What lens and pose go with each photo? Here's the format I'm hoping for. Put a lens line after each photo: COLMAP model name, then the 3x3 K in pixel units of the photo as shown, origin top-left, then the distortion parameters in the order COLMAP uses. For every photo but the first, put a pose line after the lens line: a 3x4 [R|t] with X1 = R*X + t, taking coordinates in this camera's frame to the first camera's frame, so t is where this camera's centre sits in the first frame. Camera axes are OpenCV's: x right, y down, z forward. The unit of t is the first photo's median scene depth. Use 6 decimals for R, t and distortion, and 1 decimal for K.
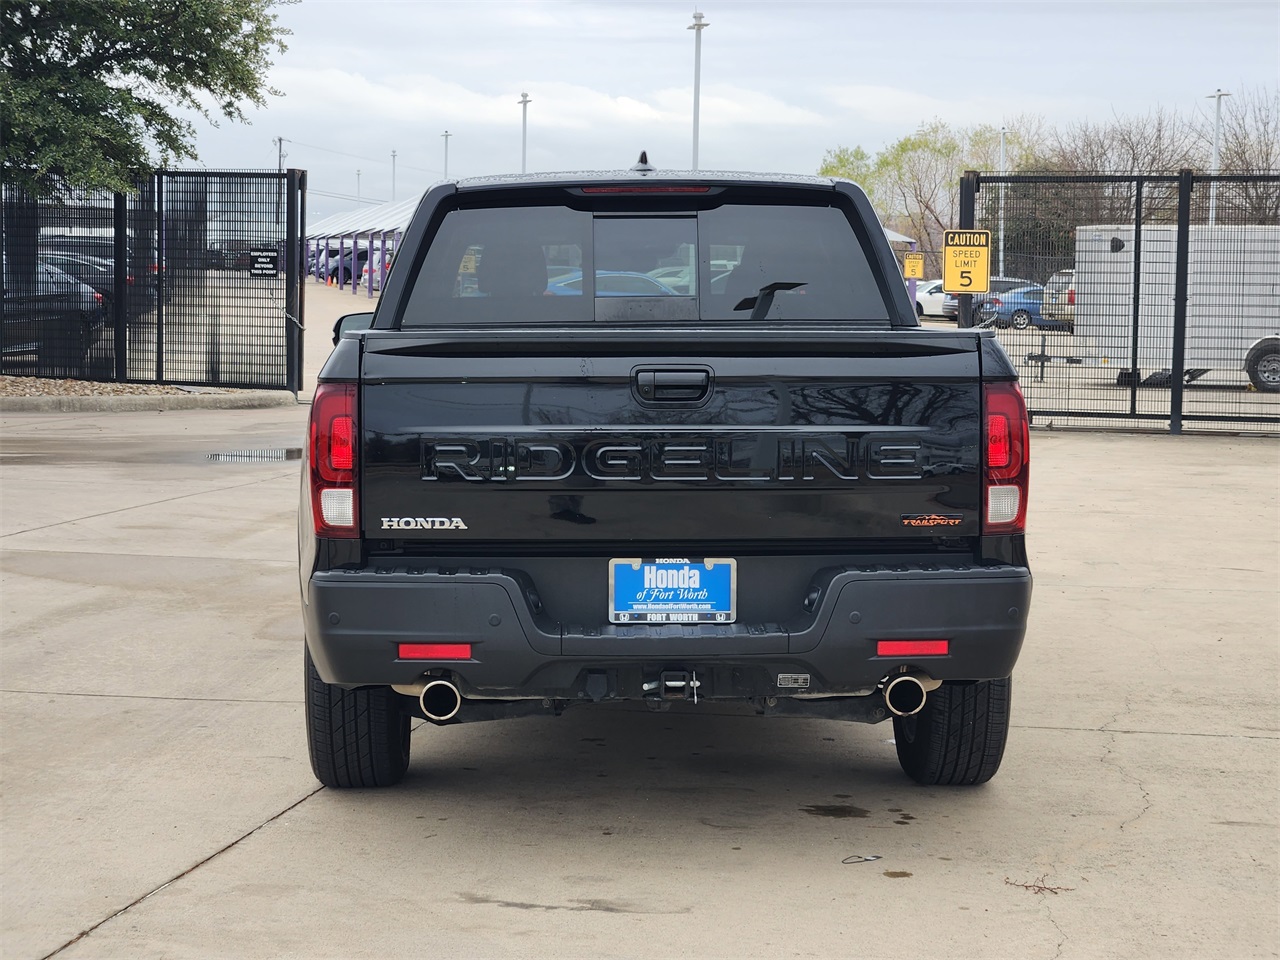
lens RADIAL K [[2502.6, 0, 686.3], [0, 2502.6, 425.0], [0, 0, 1]] dist [-0.787701, 8.432992]
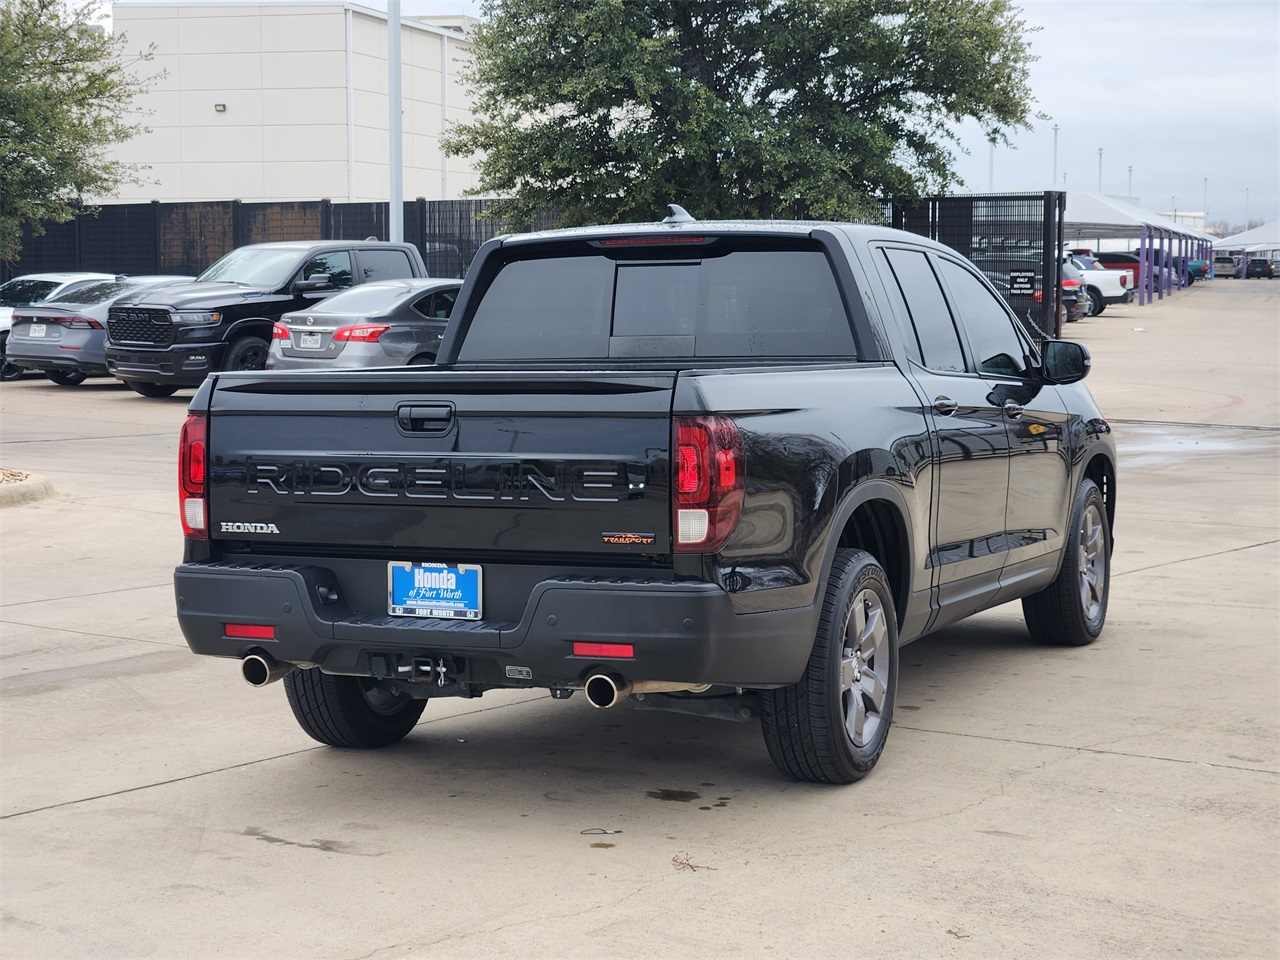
lens RADIAL K [[2514.8, 0, 617.8], [0, 2514.8, 456.0], [0, 0, 1]] dist [-0.963025, 12.041537]
pose [[0.893818, 0.014577, -0.448192, 0.605684], [-0.010696, 0.999880, 0.011189, -0.011951], [0.448302, -0.005207, 0.893867, -0.025987]]
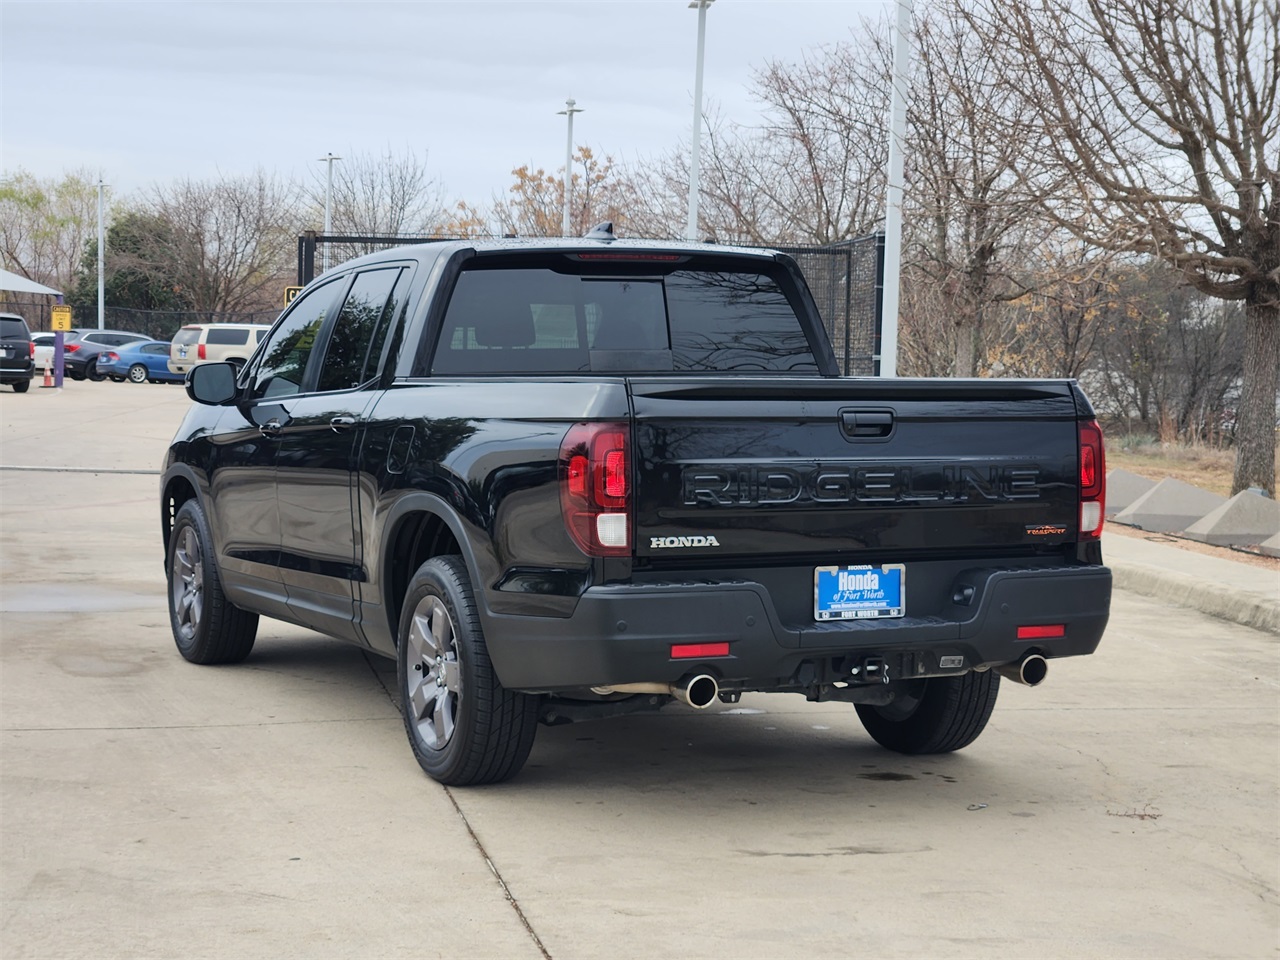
lens RADIAL K [[2434.2, 0, 640.0], [0, 2434.2, 480.0], [0, 0, 1]] dist [-0.513918, 6.449952]
pose [[0.928404, -0.013831, 0.371314, -0.543783], [0.013113, 0.999904, 0.004458, 0.005008], [-0.371340, 0.000730, 0.928497, -0.059113]]
